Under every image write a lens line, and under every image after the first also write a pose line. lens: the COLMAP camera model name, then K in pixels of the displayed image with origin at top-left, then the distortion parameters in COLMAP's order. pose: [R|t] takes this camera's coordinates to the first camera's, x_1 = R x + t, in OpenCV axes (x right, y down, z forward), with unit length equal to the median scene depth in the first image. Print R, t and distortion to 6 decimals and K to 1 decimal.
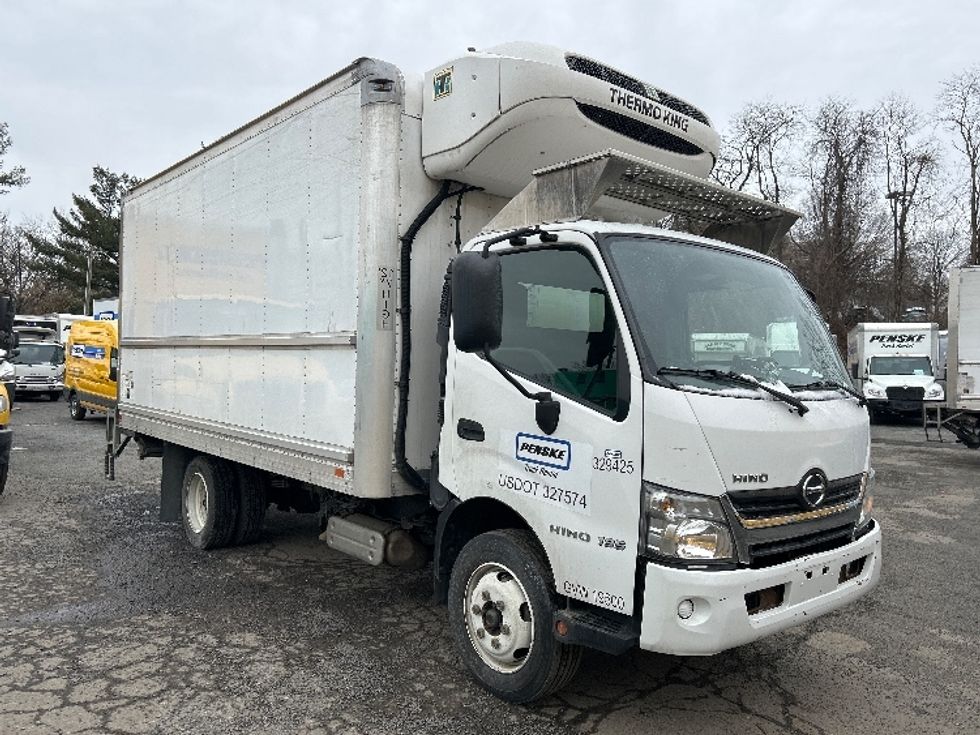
lens RADIAL K [[740.1, 0, 490.0], [0, 740.1, 367.5], [0, 0, 1]] dist [0.040241, 0.000810]
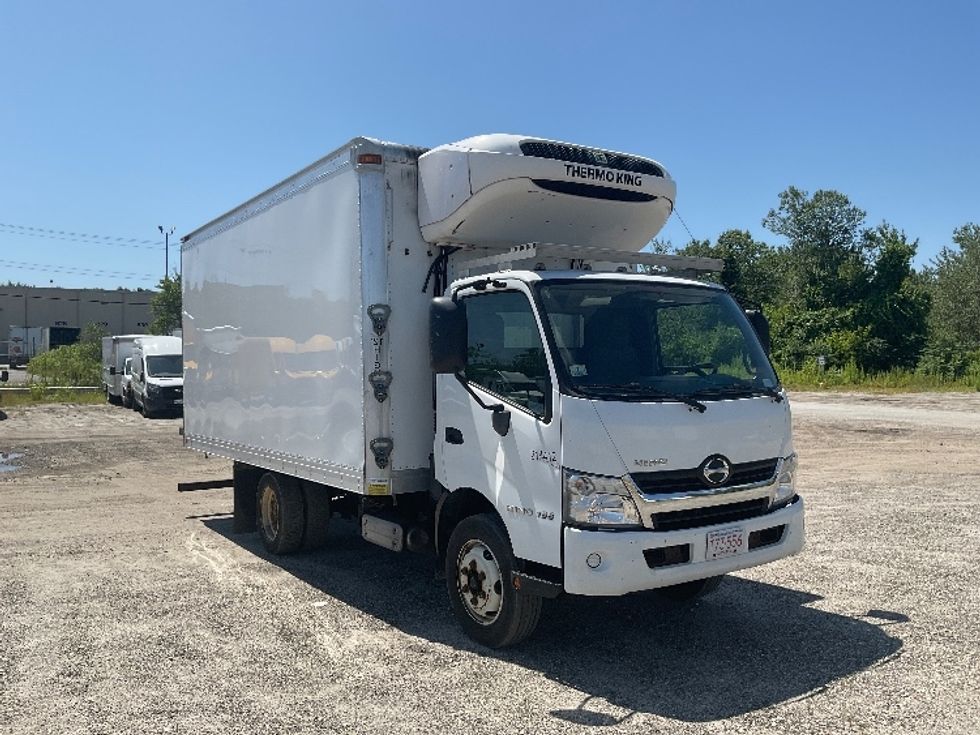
lens RADIAL K [[740.1, 0, 490.0], [0, 740.1, 367.5], [0, 0, 1]] dist [0.040241, 0.000810]
pose [[0.991217, -0.044808, -0.124420, 0.226228], [0.040556, 0.998510, -0.036502, 0.016214], [0.125871, 0.031136, 0.991558, -0.312527]]
